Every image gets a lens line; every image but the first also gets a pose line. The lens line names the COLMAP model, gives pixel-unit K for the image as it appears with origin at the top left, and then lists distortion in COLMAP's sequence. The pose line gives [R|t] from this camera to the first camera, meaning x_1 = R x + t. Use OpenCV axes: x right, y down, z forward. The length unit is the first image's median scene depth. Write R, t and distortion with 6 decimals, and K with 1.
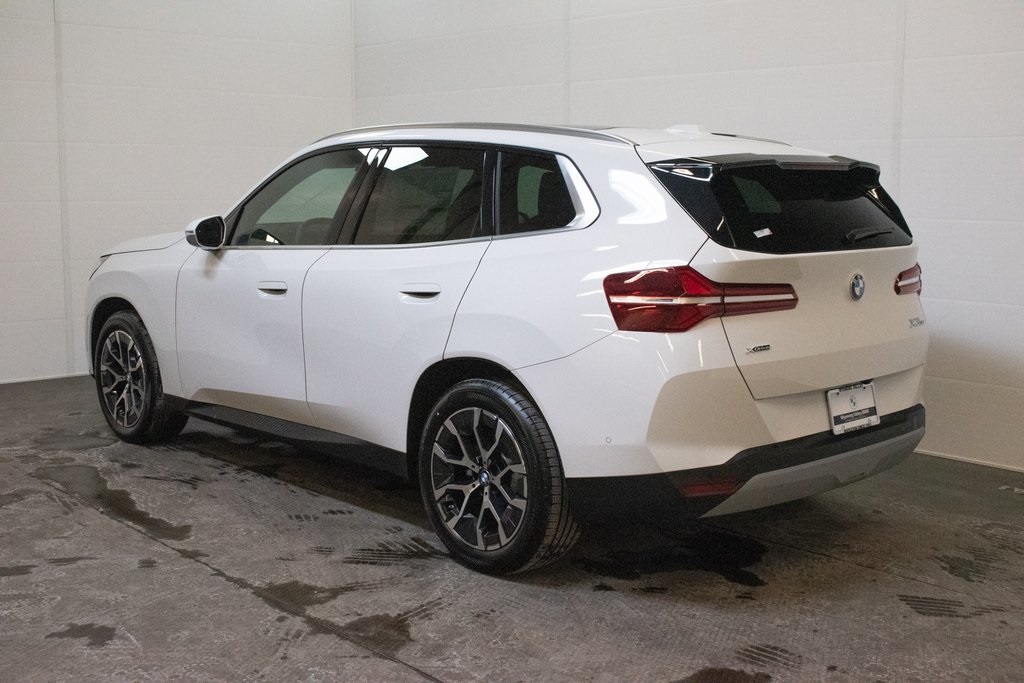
lens RADIAL K [[1181.5, 0, 512.5], [0, 1181.5, 342.6], [0, 0, 1]] dist [-0.002376, 0.000000]
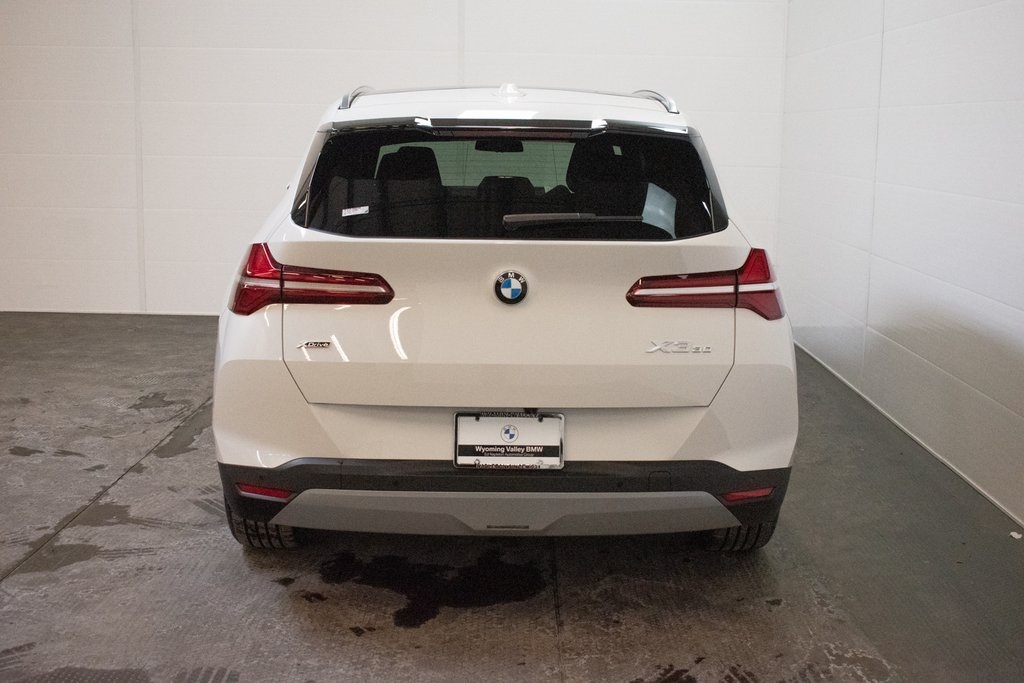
lens RADIAL K [[1181.5, 0, 511.5], [0, 1181.5, 336.9], [0, 0, 1]] dist [-0.002376, 0.000000]
pose [[0.698135, 0.138023, -0.702536, 0.847580], [-0.093733, 0.990417, 0.101436, -0.094454], [0.709804, -0.004965, 0.704382, 0.457851]]
